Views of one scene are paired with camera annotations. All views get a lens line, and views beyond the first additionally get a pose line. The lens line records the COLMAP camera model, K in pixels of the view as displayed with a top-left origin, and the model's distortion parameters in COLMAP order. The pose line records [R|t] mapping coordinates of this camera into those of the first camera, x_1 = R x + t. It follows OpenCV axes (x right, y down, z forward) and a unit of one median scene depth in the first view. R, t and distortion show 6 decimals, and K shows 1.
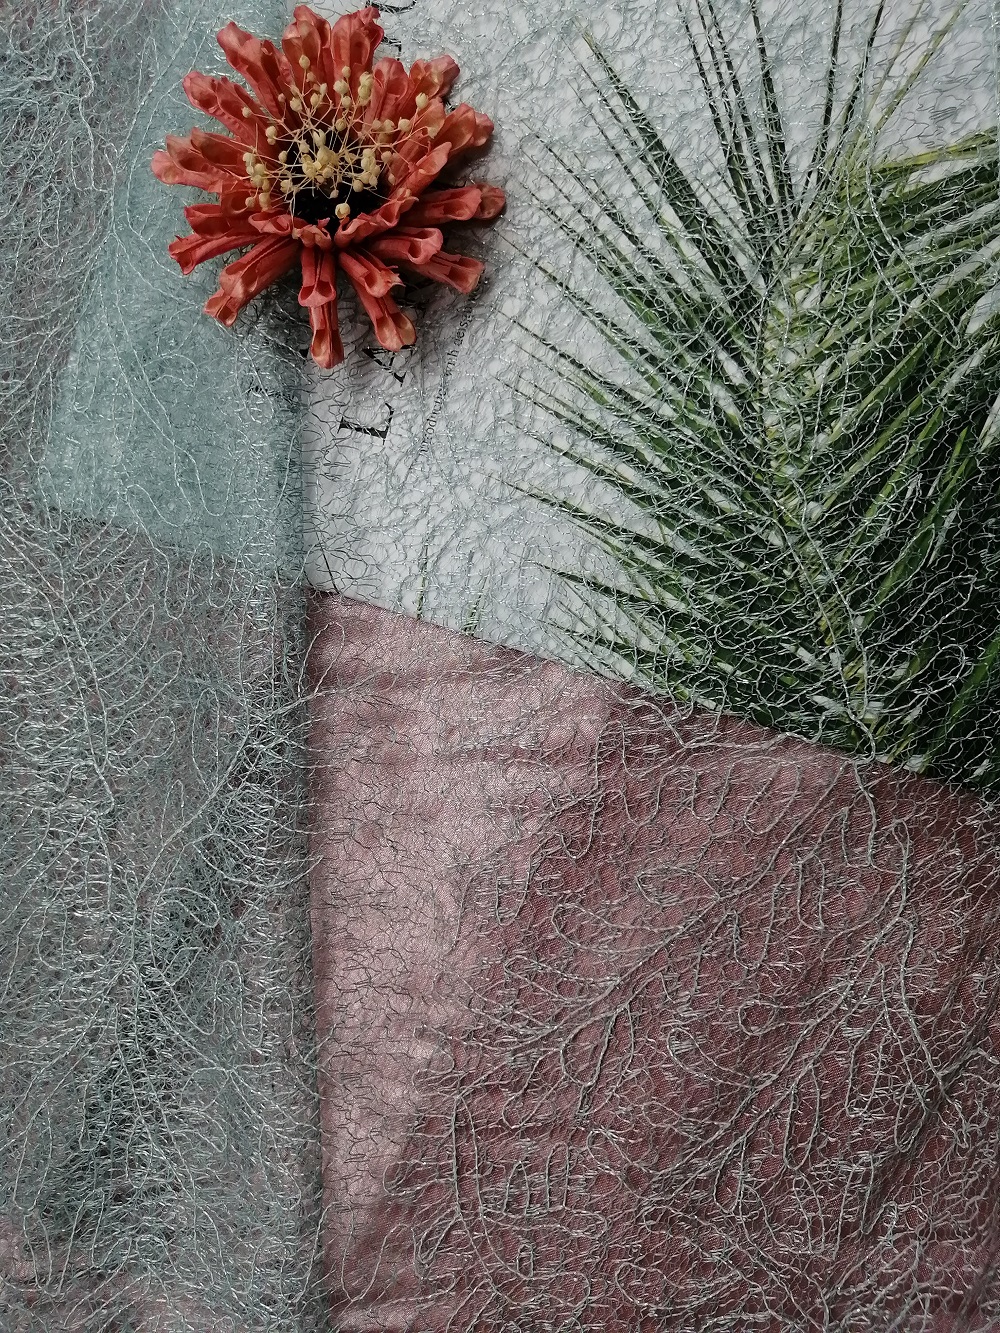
lens RADIAL K [[1007.8, 0, 499.3], [0, 1007.8, 672.3], [0, 0, 1]] dist [-0.042233, 0.006719]
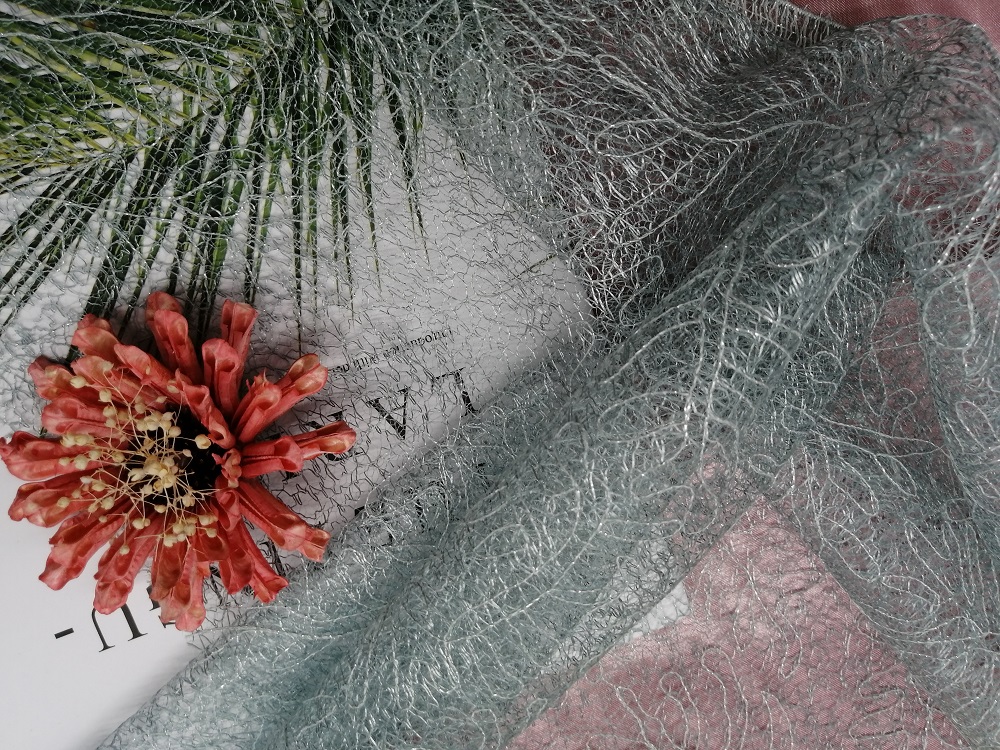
lens RADIAL K [[756.0, 0, 495.3], [0, 756.0, 378.1], [0, 0, 1]] dist [-0.042233, 0.006719]
pose [[-0.154063, -0.983731, -0.092396, -0.069378], [0.987986, -0.154528, -0.002144, -0.160693], [-0.012169, -0.091616, 0.995720, 0.251607]]
